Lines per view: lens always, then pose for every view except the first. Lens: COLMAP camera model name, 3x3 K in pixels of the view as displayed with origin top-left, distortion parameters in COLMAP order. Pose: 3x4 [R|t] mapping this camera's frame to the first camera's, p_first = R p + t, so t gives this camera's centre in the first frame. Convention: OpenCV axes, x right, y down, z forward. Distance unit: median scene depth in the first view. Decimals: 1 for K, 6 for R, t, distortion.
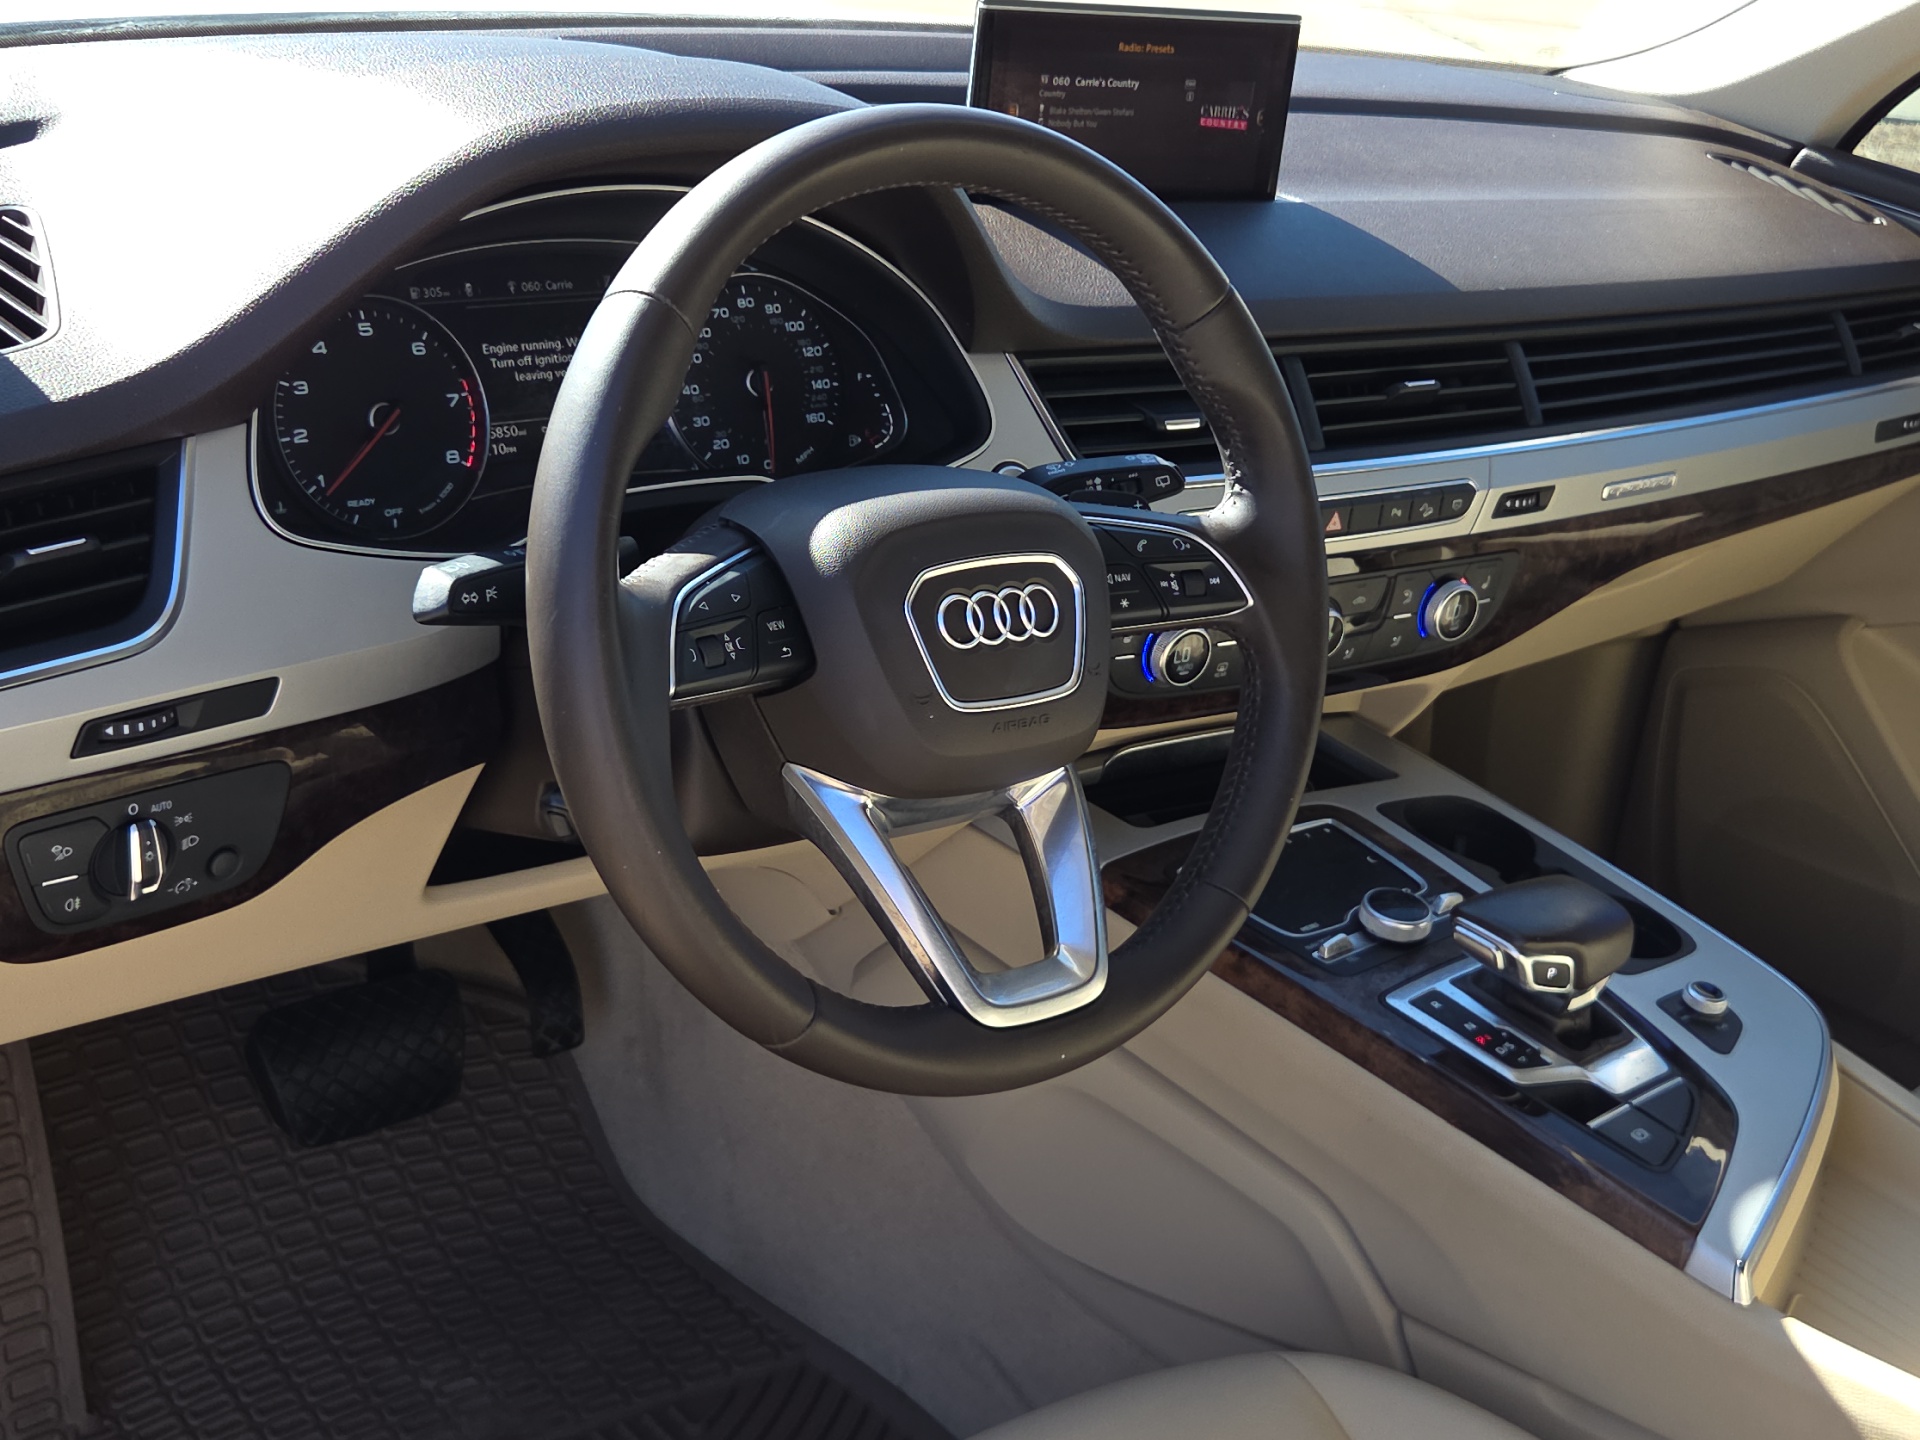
lens RADIAL K [[2365.8, 0, 964.3], [0, 2365.8, 686.7], [0, 0, 1]] dist [0.065268, 0.000000]
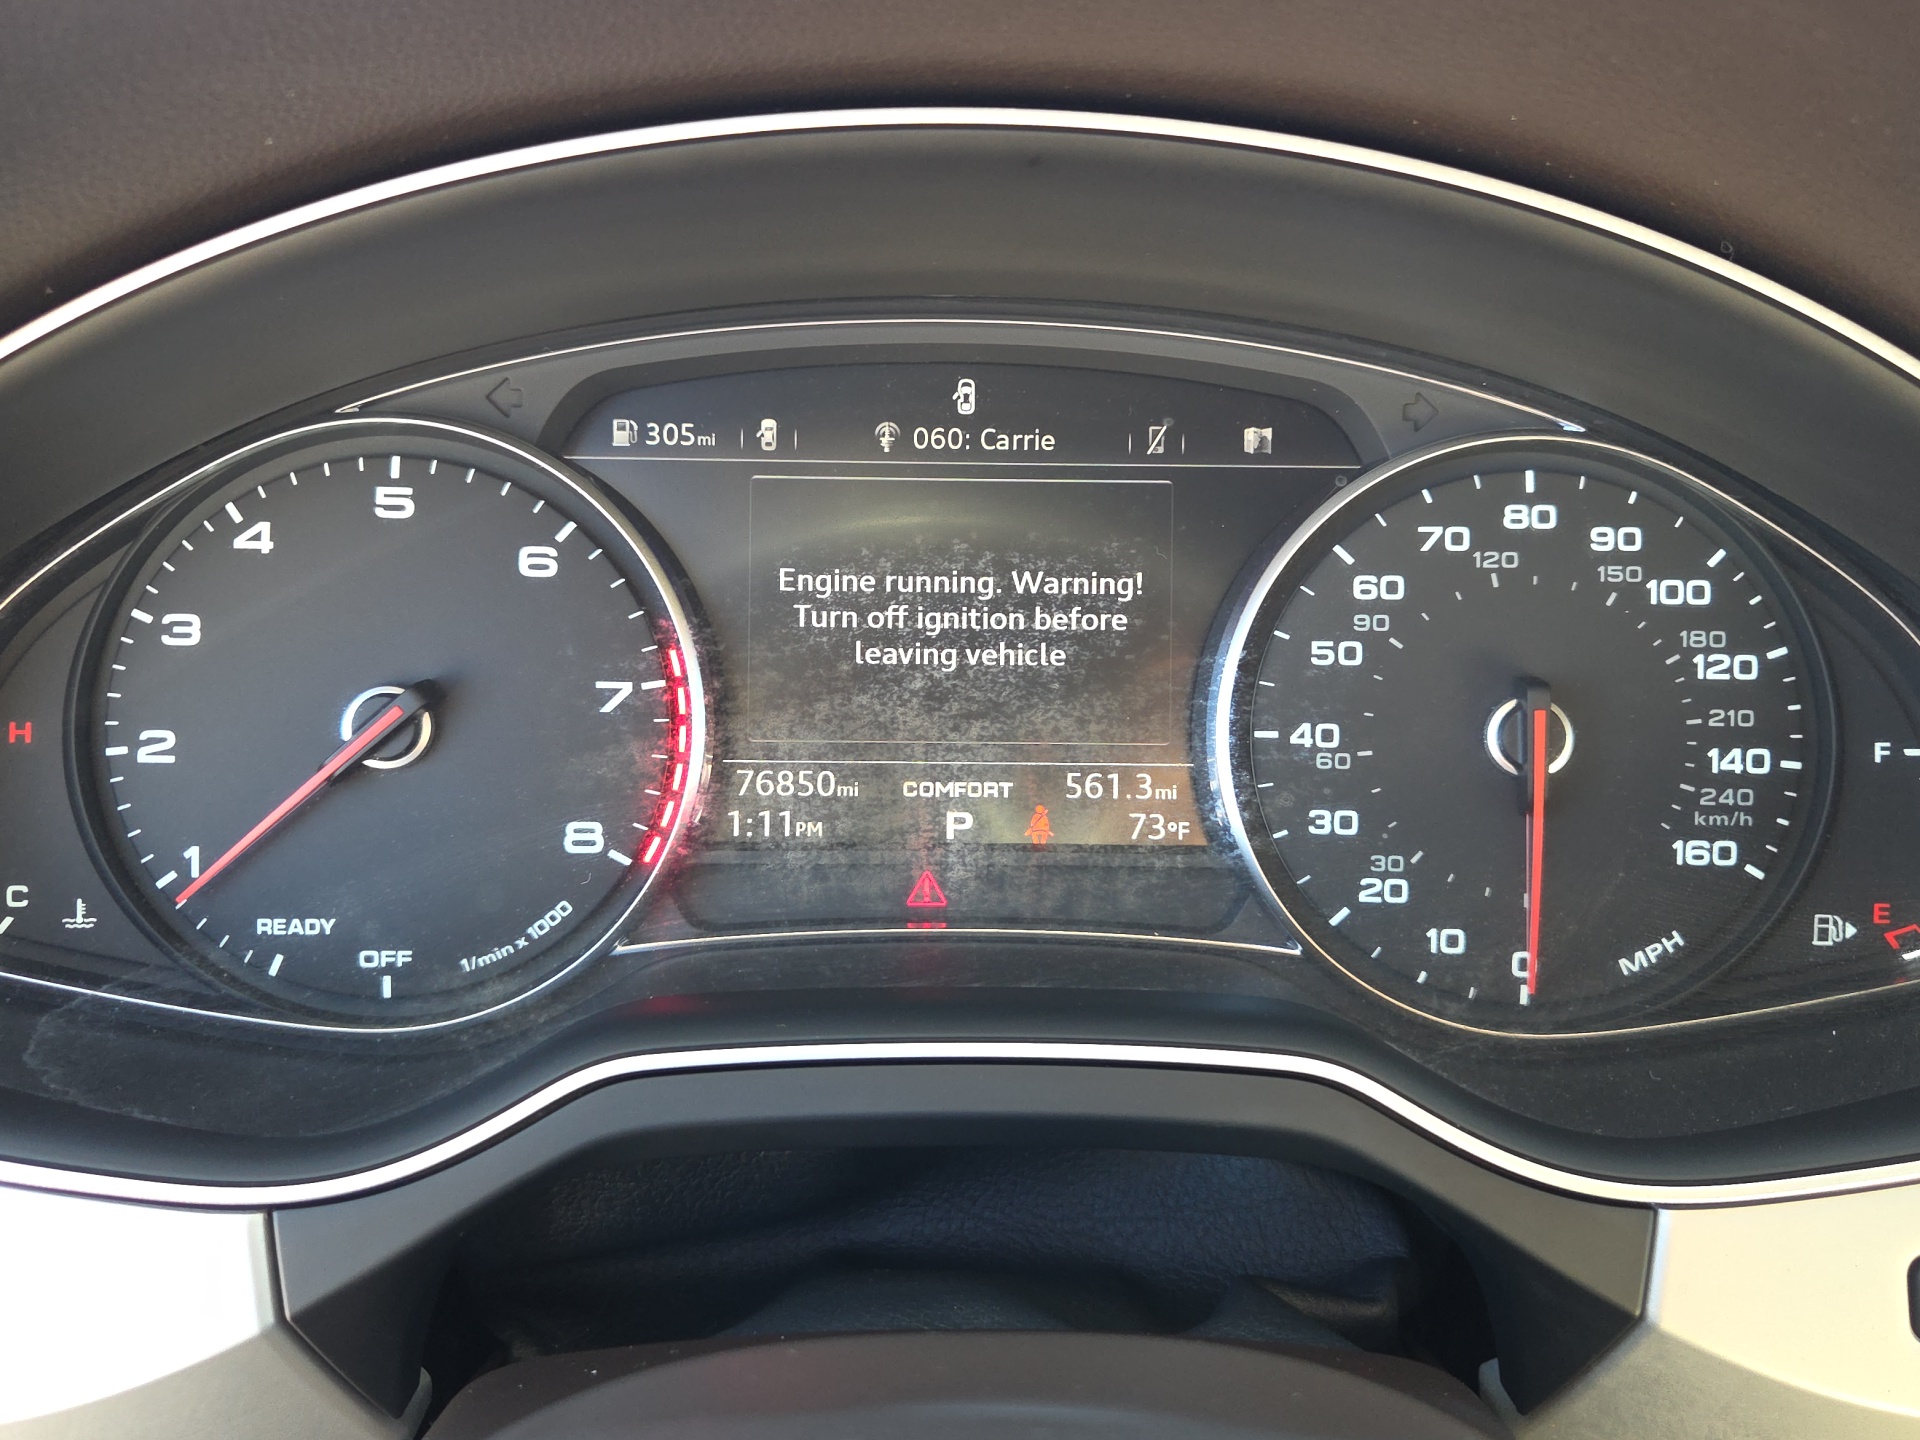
lens RADIAL K [[1649.0, 0, 971.3], [0, 1649.0, 709.7], [0, 0, 1]] dist [0.035691, -0.020066]
pose [[0.773214, 0.132258, -0.620200, 0.003361], [-0.171688, 0.985143, -0.003963, -0.120484], [0.610462, 0.109545, 0.784434, 0.773125]]
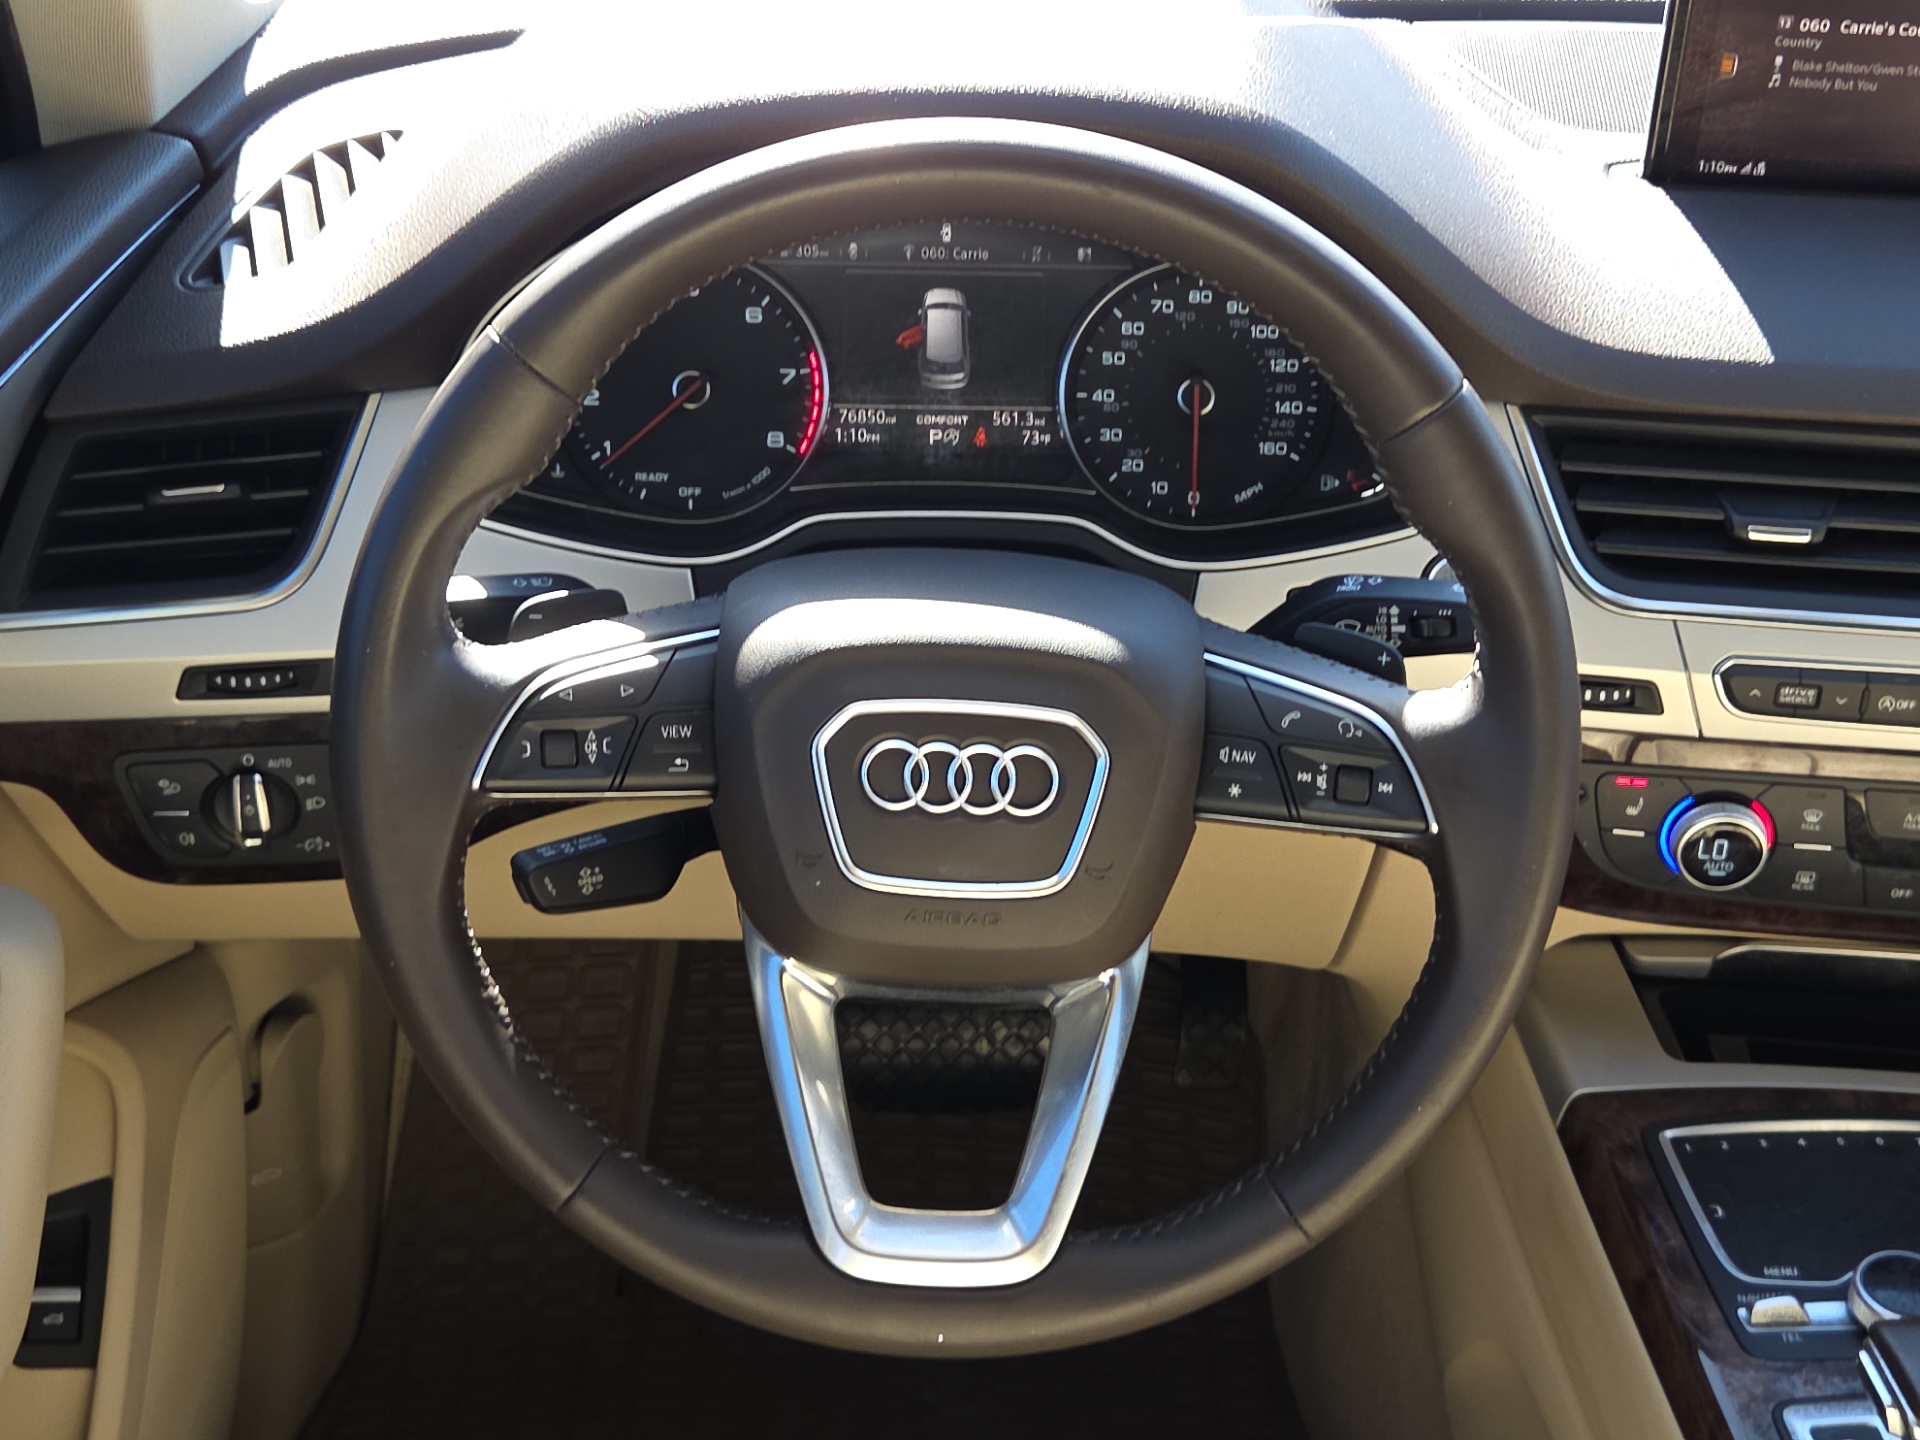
lens RADIAL K [[2634.4, 0, 978.0], [0, 2634.4, 681.7], [0, 0, 1]] dist [0.073093, 0.000000]
pose [[0.777585, 0.216430, -0.590355, 0.421696], [-0.177313, 0.976266, 0.124361, -0.136196], [0.603259, 0.007977, 0.797505, 0.242963]]
